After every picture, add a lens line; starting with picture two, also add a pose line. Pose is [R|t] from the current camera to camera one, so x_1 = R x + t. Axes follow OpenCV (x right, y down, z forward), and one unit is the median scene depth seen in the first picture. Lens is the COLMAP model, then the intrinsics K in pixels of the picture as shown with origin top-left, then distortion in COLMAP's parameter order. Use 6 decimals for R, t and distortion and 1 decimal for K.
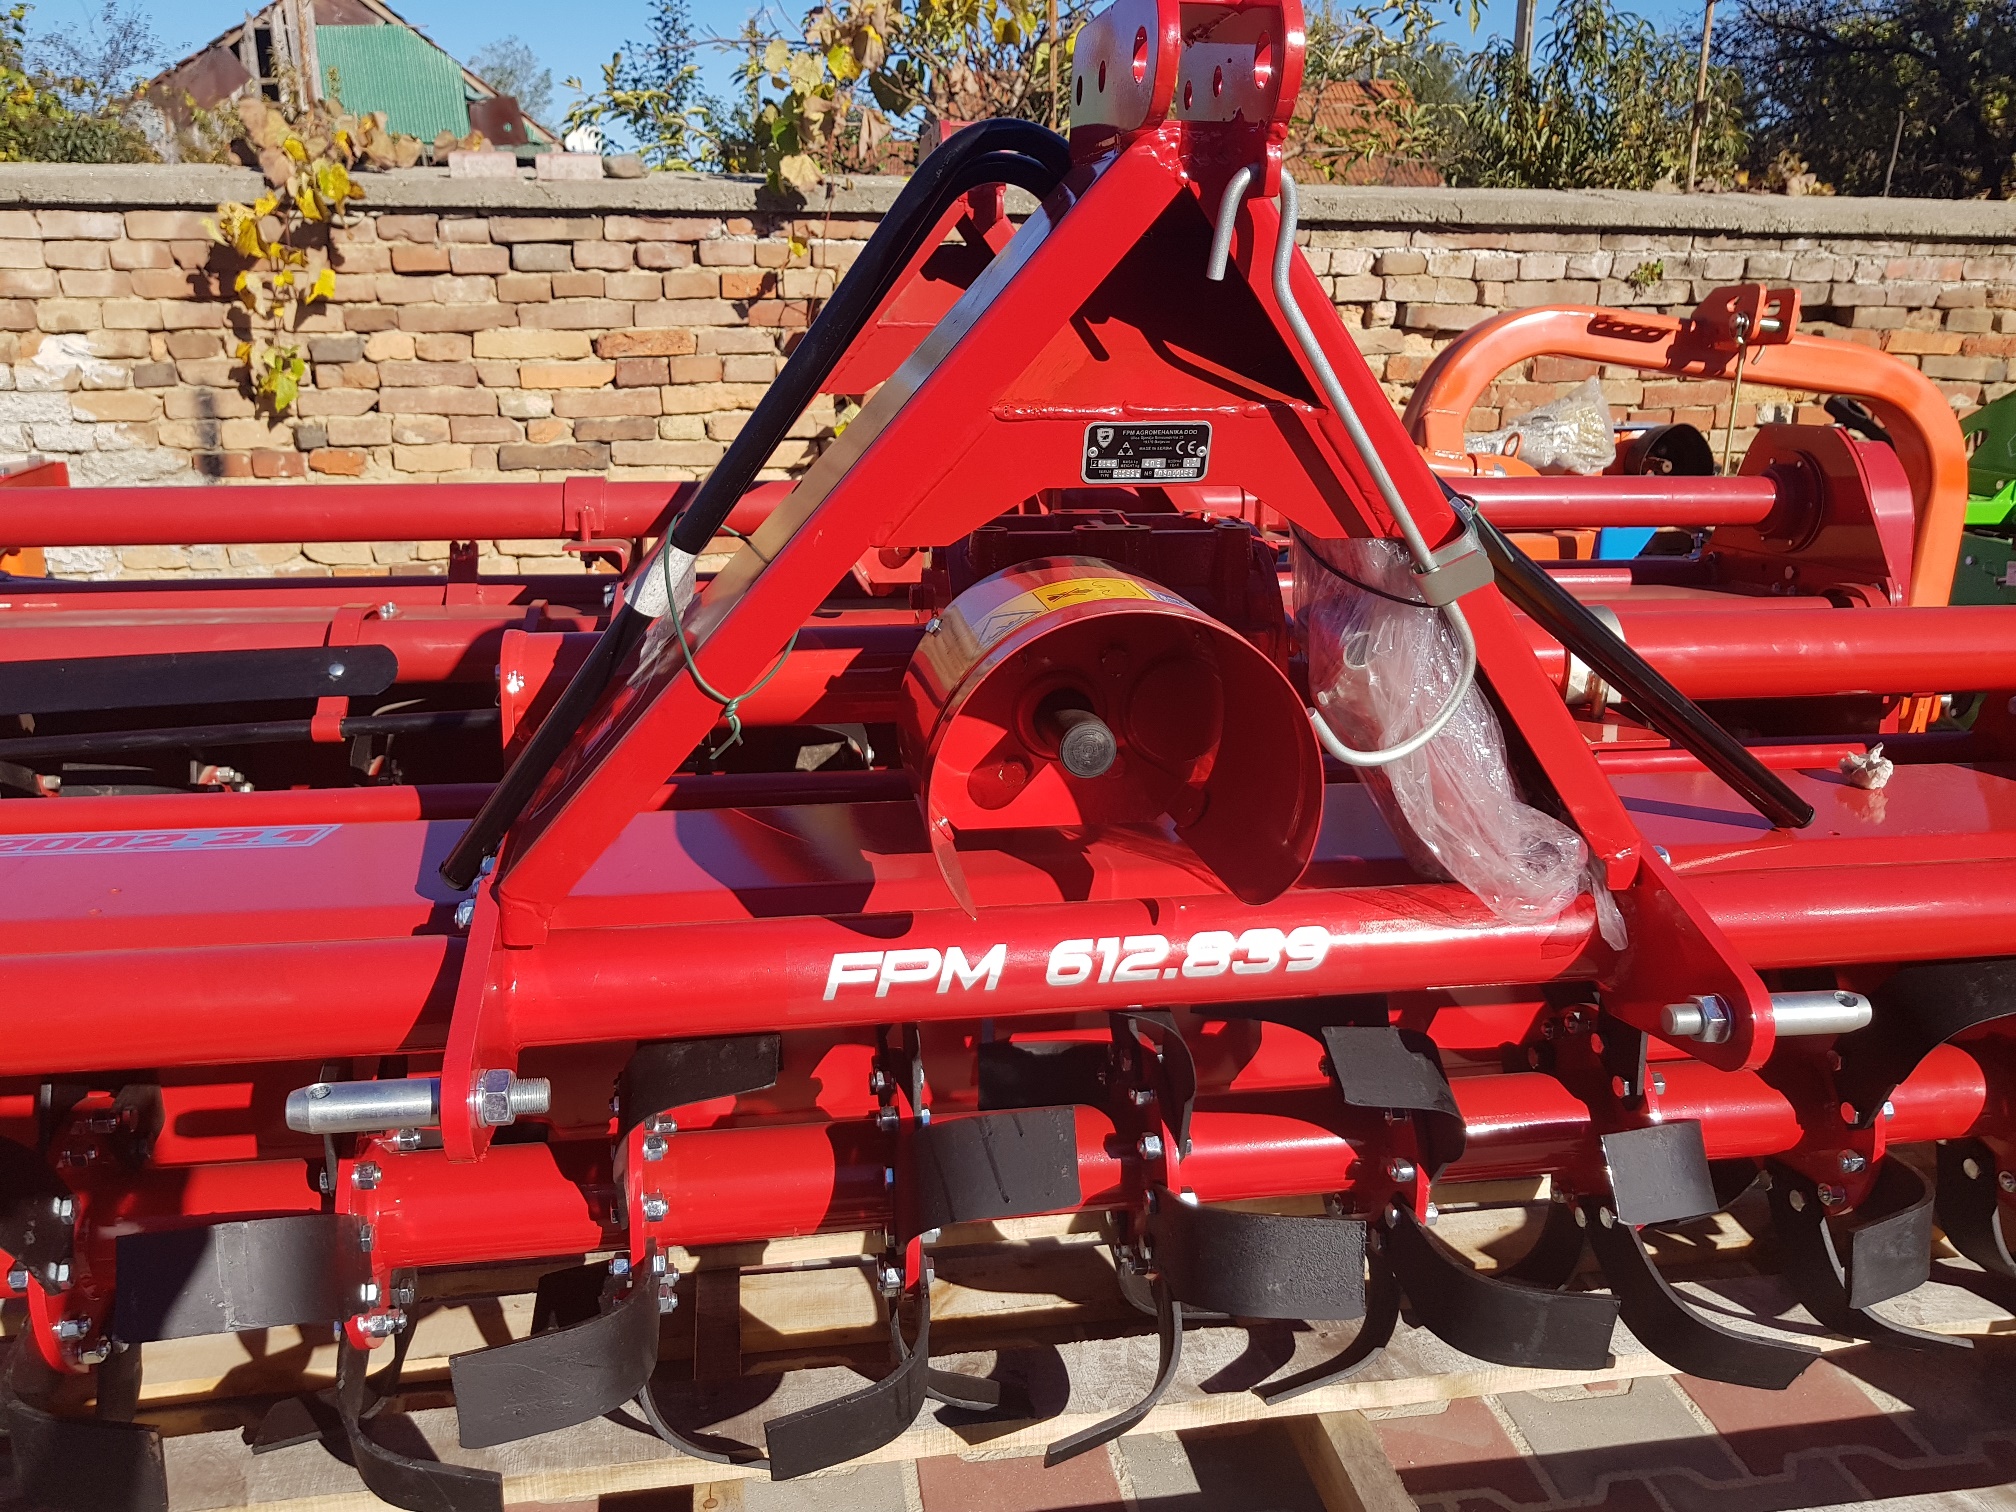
lens RADIAL K [[1598.6, 0, 1007.6], [0, 1598.6, 756.3], [0, 0, 1]] dist [-0.018037, 0.001290]
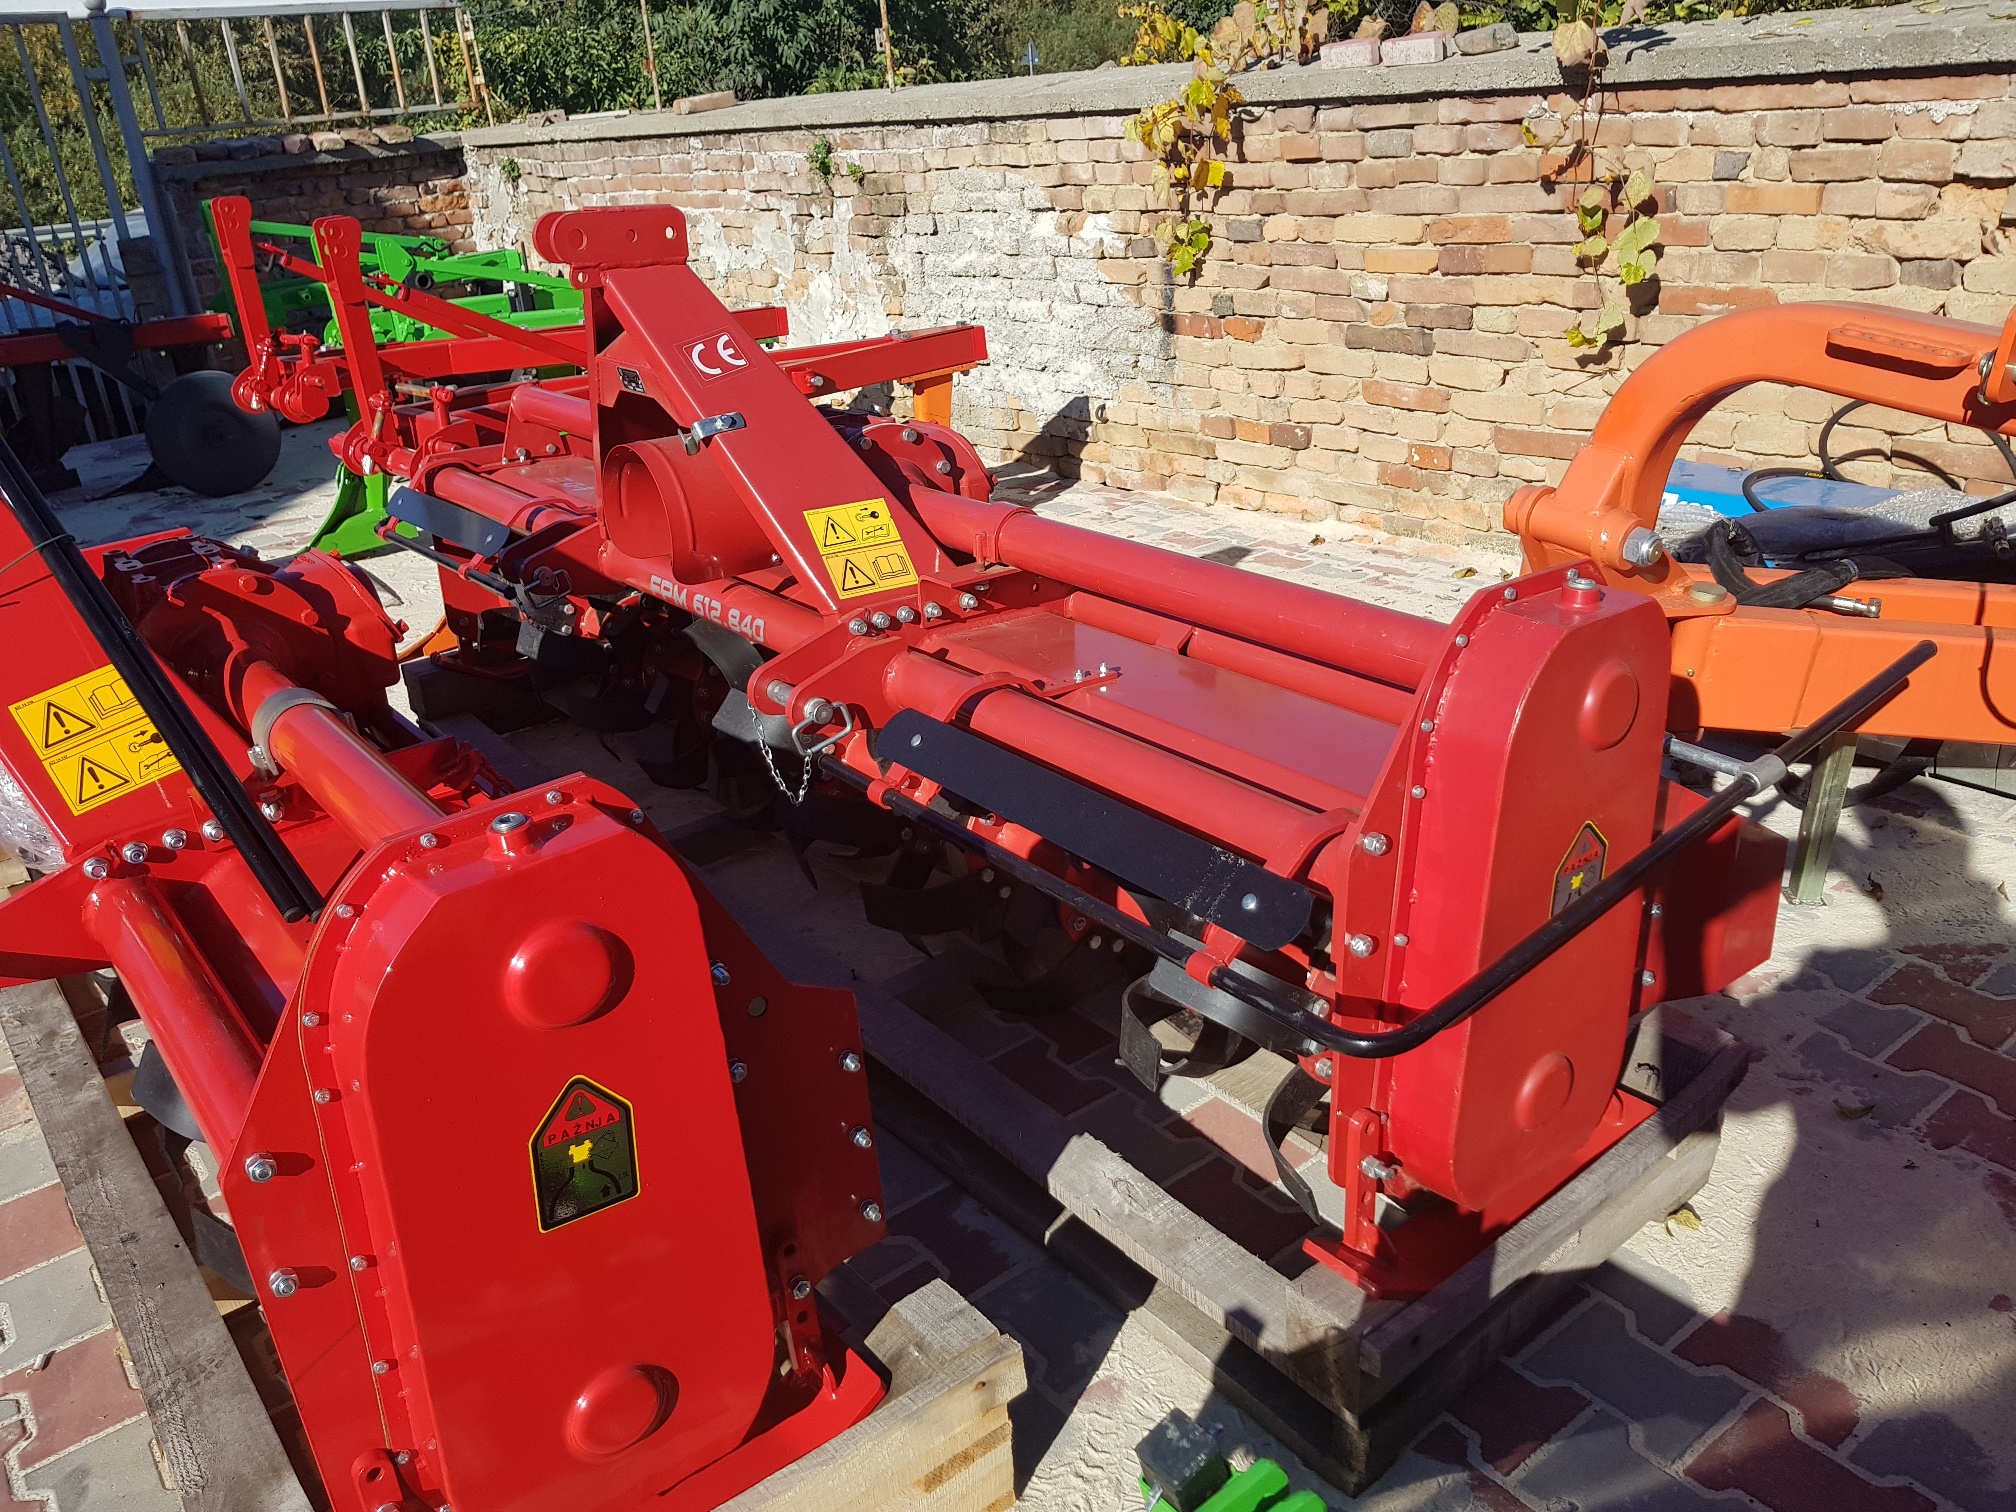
lens RADIAL K [[1598.6, 0, 1007.5], [0, 1598.6, 755.4], [0, 0, 1]] dist [-0.018037, 0.001290]
pose [[0.458457, 0.292323, -0.839264, 0.575537], [-0.230576, 0.951142, 0.205336, -0.090582], [0.858284, 0.099376, 0.503461, 0.307076]]
